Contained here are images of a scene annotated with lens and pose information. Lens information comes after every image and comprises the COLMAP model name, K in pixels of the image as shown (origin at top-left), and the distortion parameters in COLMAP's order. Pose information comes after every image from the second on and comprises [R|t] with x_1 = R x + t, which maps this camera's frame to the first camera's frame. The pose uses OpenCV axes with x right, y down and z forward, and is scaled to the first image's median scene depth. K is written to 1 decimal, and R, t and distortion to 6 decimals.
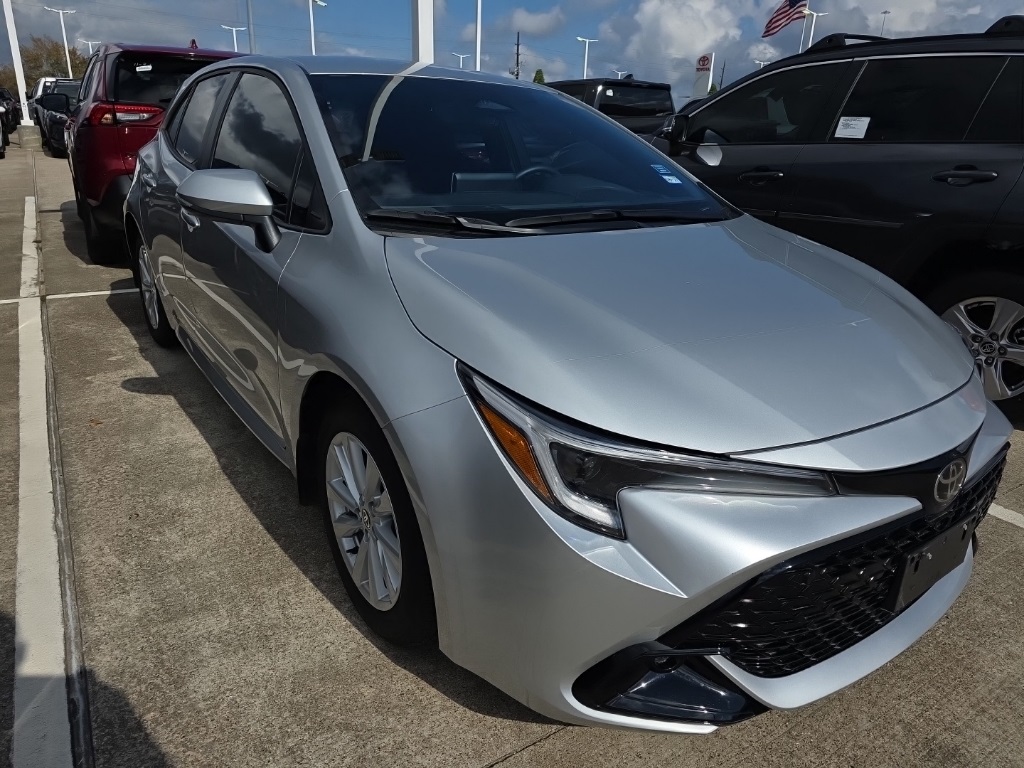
lens RADIAL K [[699.6, 0, 514.5], [0, 699.6, 382.0], [0, 0, 1]] dist [0.026159, -0.013518]
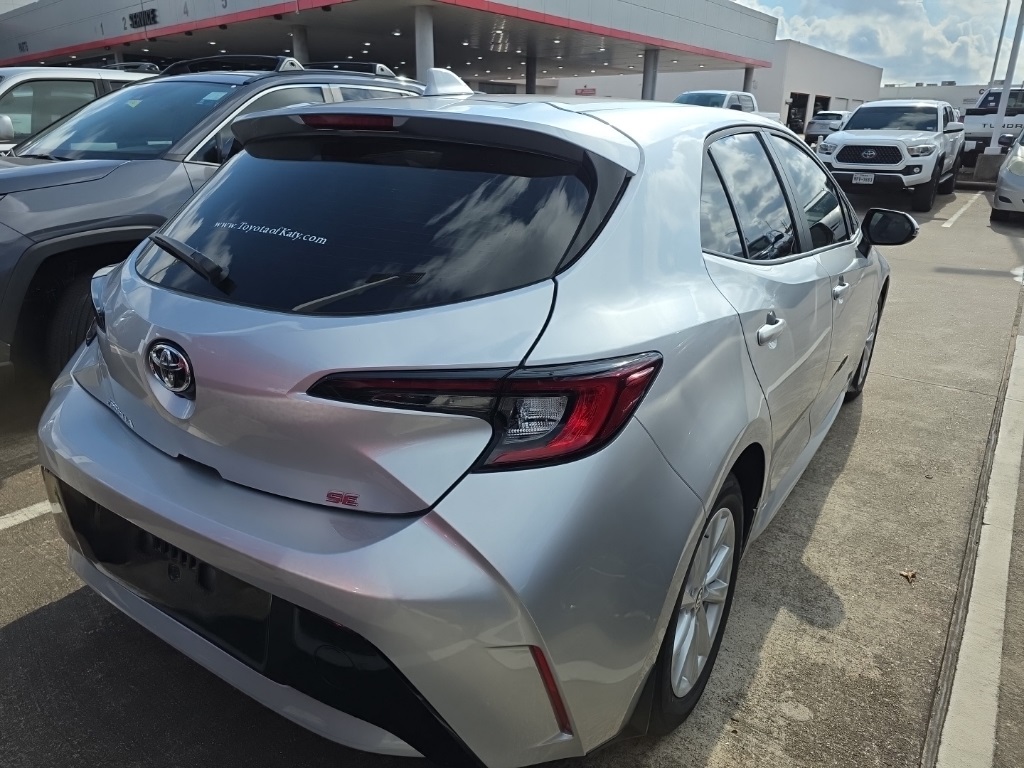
lens RADIAL K [[699.6, 0, 512.3], [0, 699.6, 378.1], [0, 0, 1]] dist [0.026159, -0.013518]
pose [[-0.360720, -0.369491, 0.856363, -0.996152], [0.287147, 0.829585, 0.478890, -0.618736], [-0.887371, 0.418647, -0.193149, 1.409930]]
